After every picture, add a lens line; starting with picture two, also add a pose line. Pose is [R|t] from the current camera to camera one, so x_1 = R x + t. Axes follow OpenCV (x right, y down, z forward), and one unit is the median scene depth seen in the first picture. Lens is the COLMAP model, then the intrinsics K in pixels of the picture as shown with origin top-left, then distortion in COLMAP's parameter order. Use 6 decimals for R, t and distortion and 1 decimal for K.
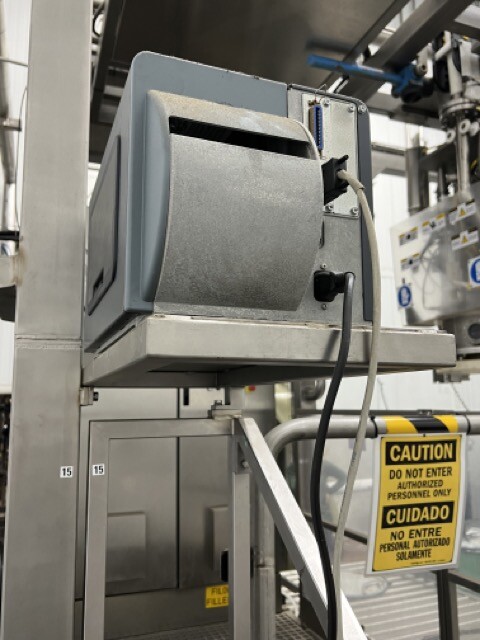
lens RADIAL K [[532.8, 0, 253.4], [0, 532.8, 320.7], [0, 0, 1]] dist [0.028496, -0.005980]
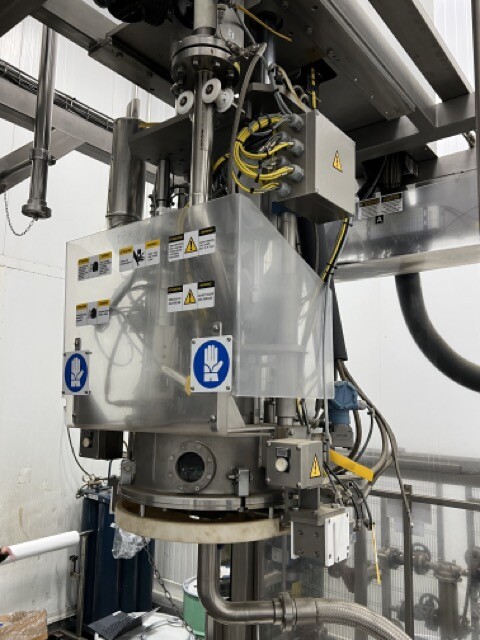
lens RADIAL K [[532.8, 0, 253.4], [0, 532.8, 320.7], [0, 0, 1]] dist [0.028496, -0.005980]
pose [[0.857965, 0.105422, 0.502774, 0.163531], [-0.108875, 0.993799, -0.022591, -0.109886], [-0.502038, -0.035357, 0.864122, 0.451956]]
